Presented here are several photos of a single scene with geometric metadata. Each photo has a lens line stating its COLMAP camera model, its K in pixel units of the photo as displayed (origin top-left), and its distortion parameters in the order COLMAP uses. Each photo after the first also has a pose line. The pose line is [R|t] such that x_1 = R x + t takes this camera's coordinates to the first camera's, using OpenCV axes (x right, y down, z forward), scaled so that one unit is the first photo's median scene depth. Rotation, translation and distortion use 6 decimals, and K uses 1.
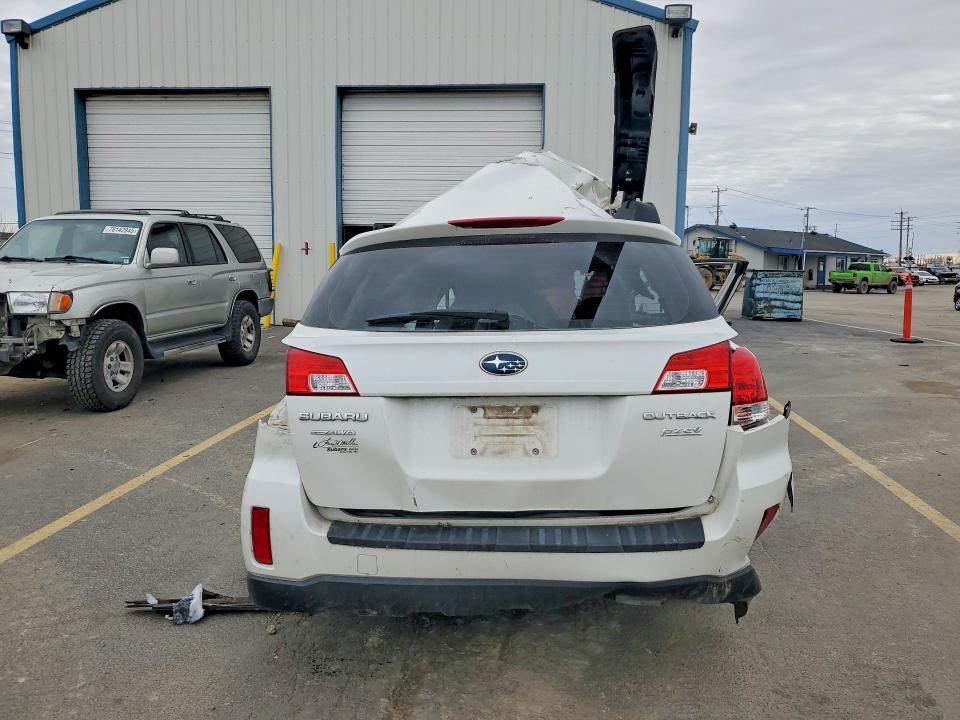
lens RADIAL K [[776.2, 0, 479.7], [0, 776.2, 375.4], [0, 0, 1]] dist [0.010114, -0.002551]
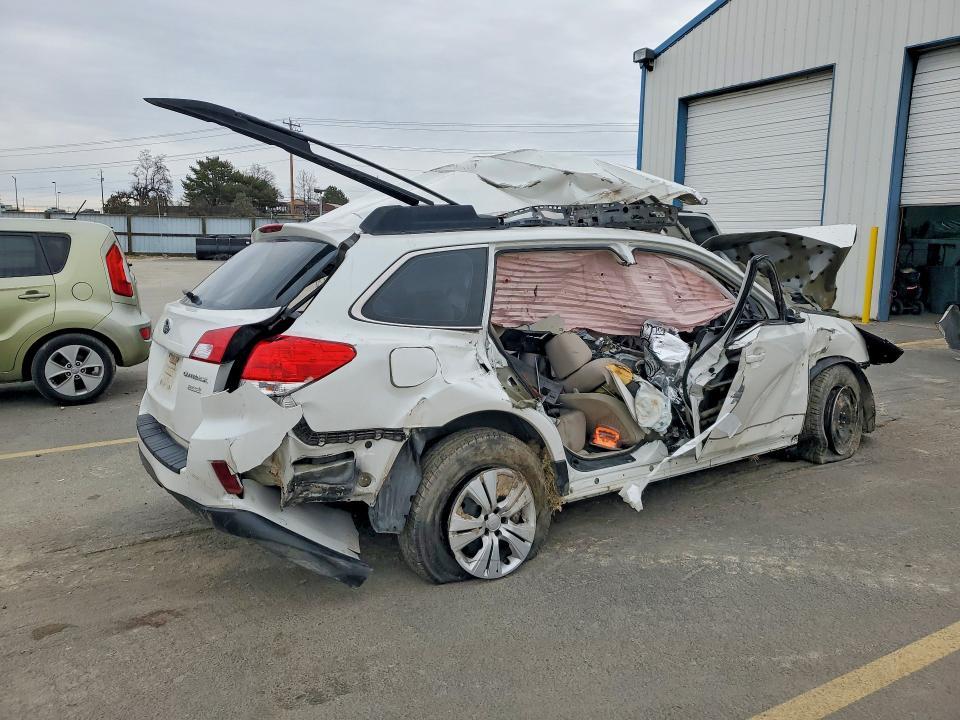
lens RADIAL K [[784.3, 0, 480.0], [0, 784.3, 360.0], [0, 0, 1]] dist [0.002913, 0.002332]
pose [[0.547206, 0.121591, -0.828119, 0.332376], [-0.118802, 0.990658, 0.066954, -0.025350], [0.828524, 0.061745, 0.556539, 0.130060]]
